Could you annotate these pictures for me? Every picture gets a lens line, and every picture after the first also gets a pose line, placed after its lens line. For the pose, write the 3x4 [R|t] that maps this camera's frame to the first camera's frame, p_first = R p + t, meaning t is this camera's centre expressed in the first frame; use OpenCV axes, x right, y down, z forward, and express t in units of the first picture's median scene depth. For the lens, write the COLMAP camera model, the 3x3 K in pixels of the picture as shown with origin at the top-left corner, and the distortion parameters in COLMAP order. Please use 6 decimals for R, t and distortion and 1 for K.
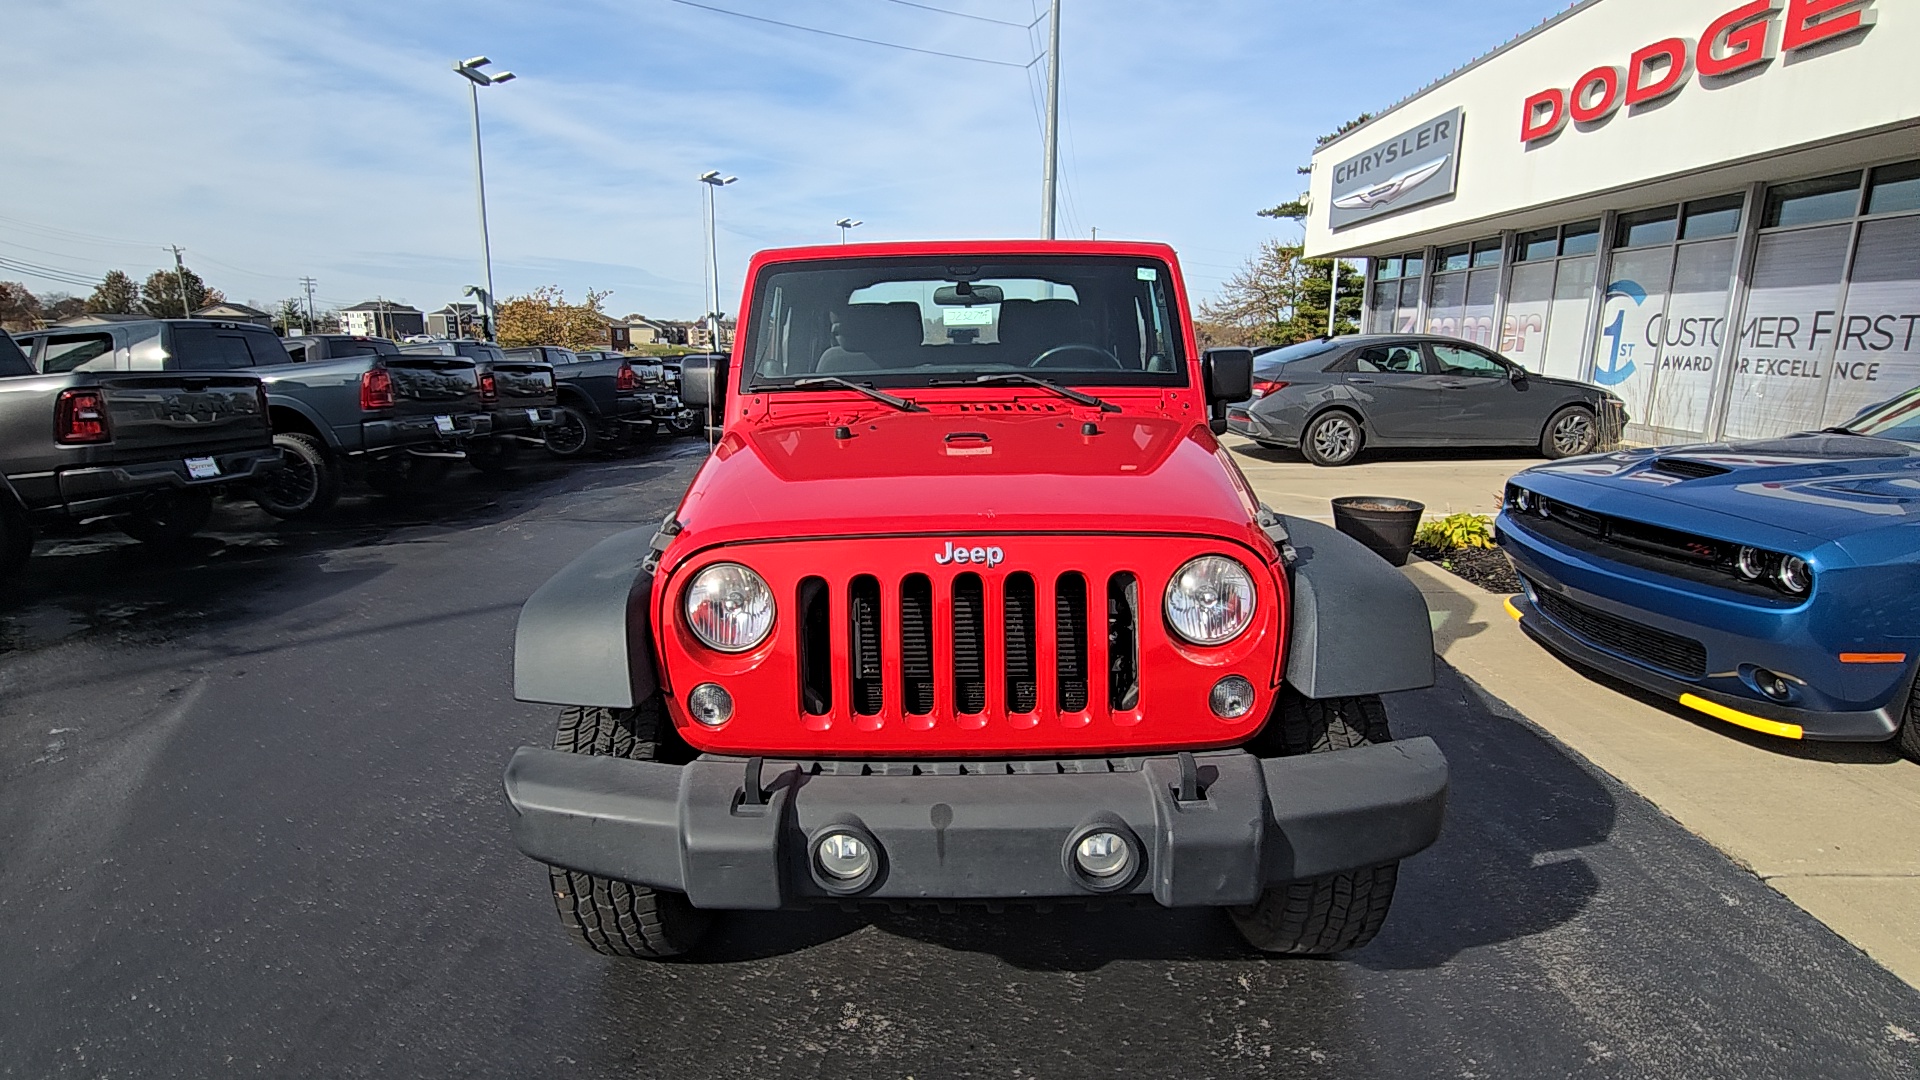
lens RADIAL K [[962.9, 0, 942.4], [0, 962.9, 552.9], [0, 0, 1]] dist [0.000619, -0.000453]
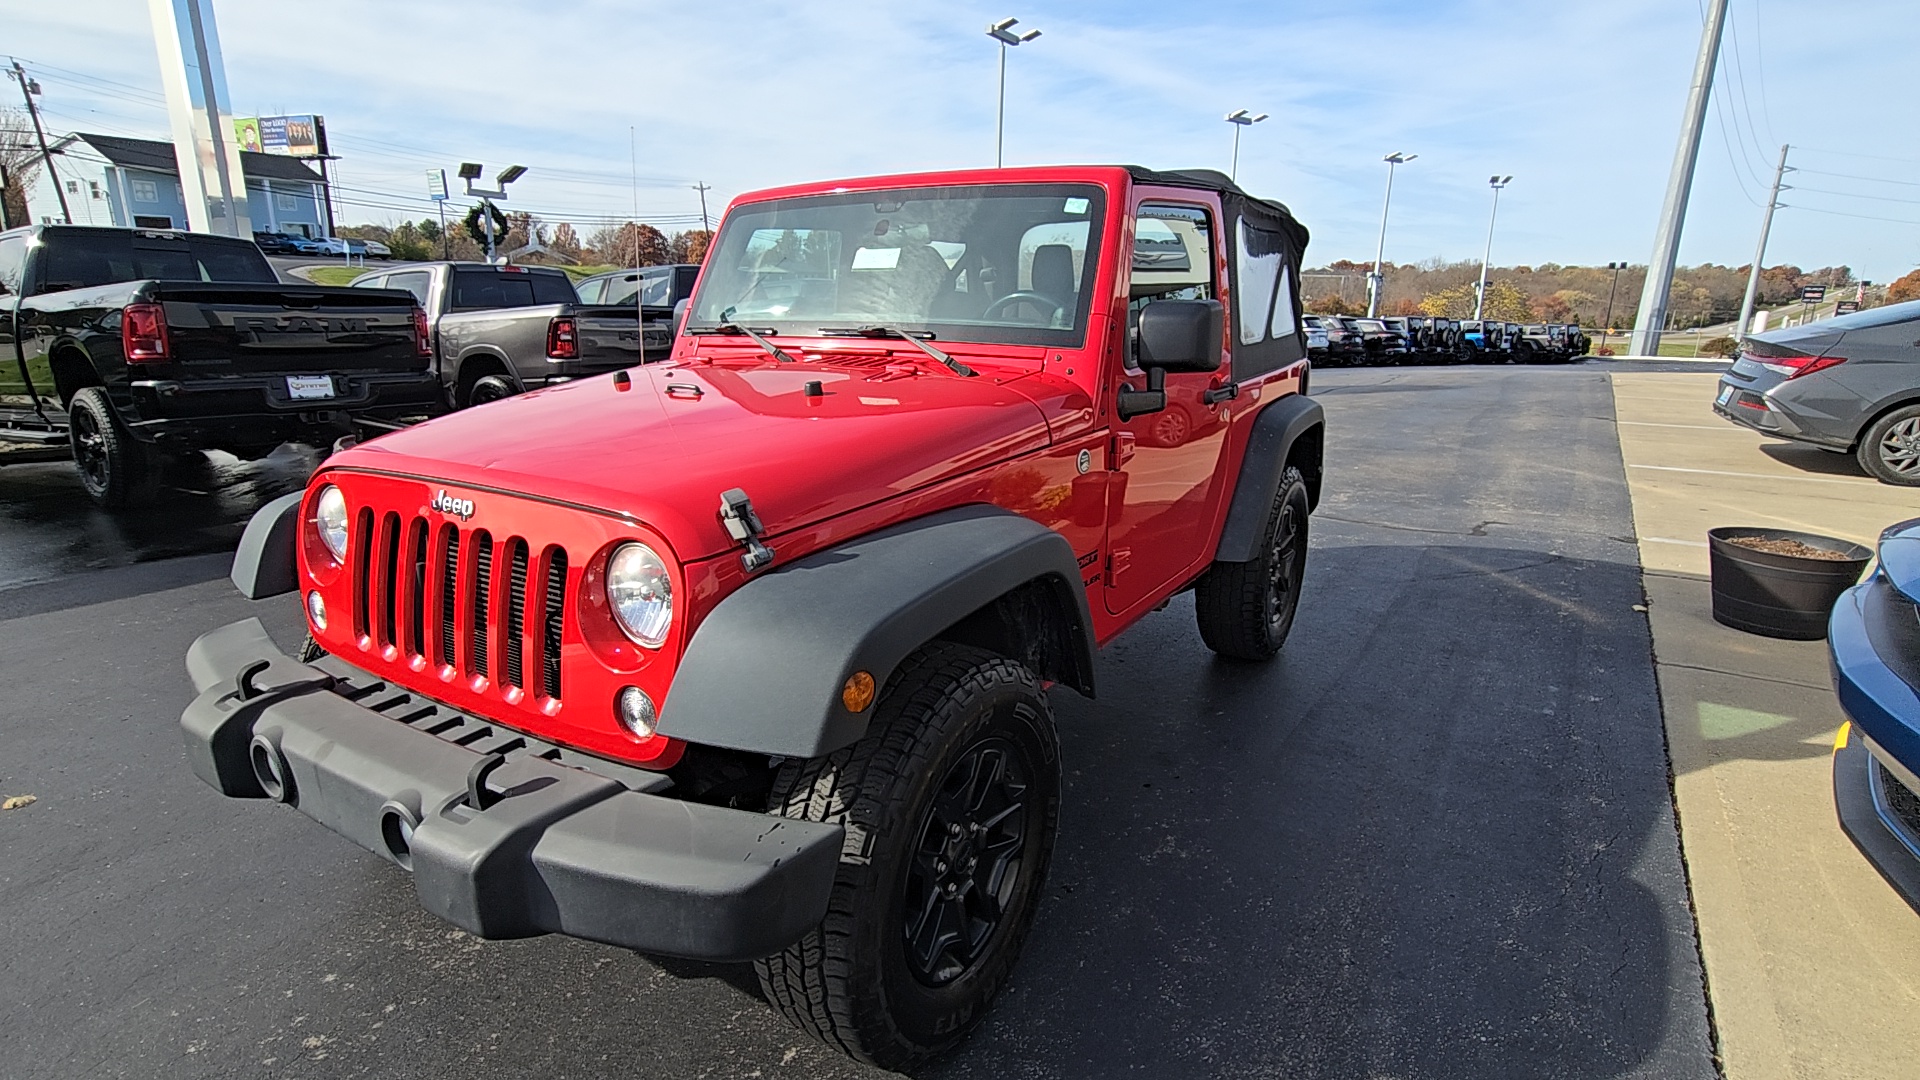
lens RADIAL K [[962.9, 0, 949.4], [0, 962.9, 547.1], [0, 0, 1]] dist [0.000619, -0.000453]
pose [[0.857212, 0.146250, -0.493760, 0.150303], [-0.123734, 0.989230, 0.078194, -0.014967], [0.499878, -0.005934, 0.866076, 0.065901]]
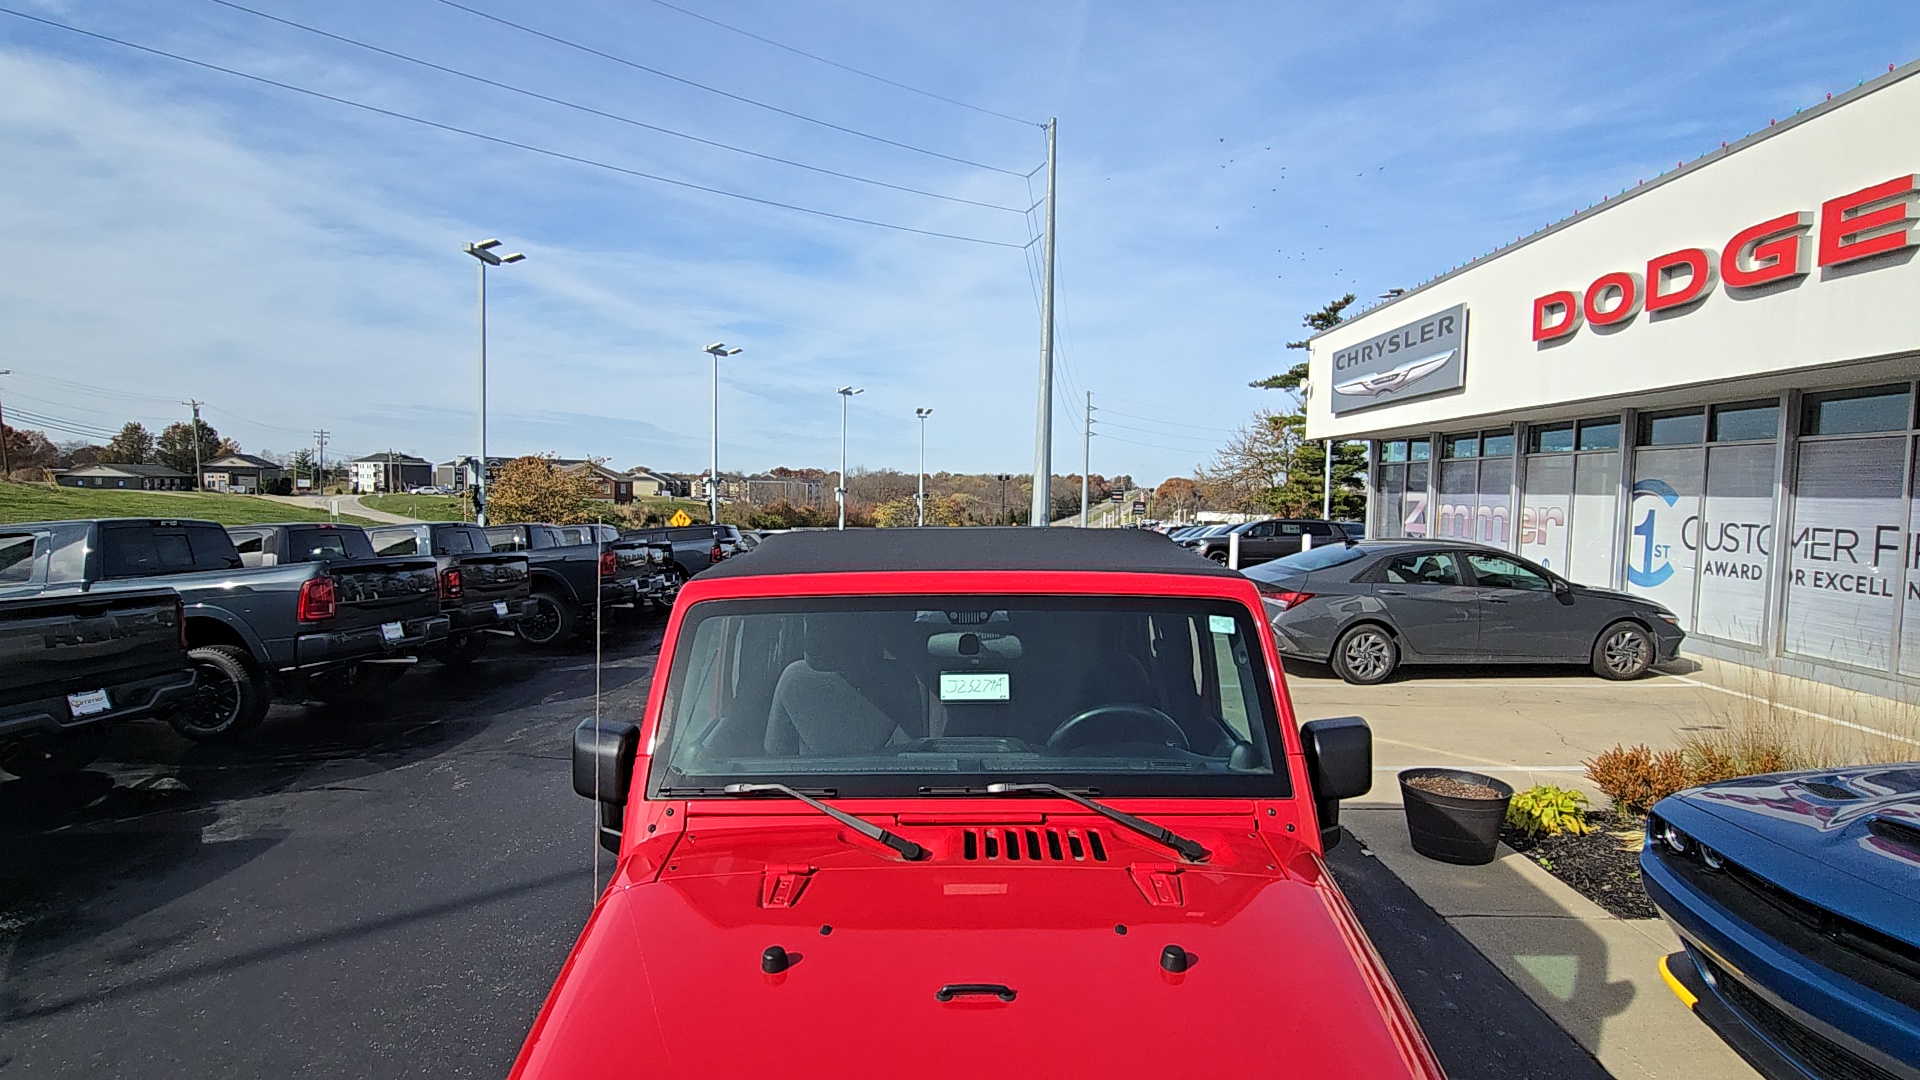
lens RADIAL K [[962.9, 0, 942.3], [0, 962.9, 558.4], [0, 0, 1]] dist [0.000619, -0.000453]
pose [[0.999941, 0.010660, 0.002220, -0.000095], [-0.010207, 0.988662, -0.149809, -0.060940], [-0.003792, 0.149778, 0.988712, 0.073799]]
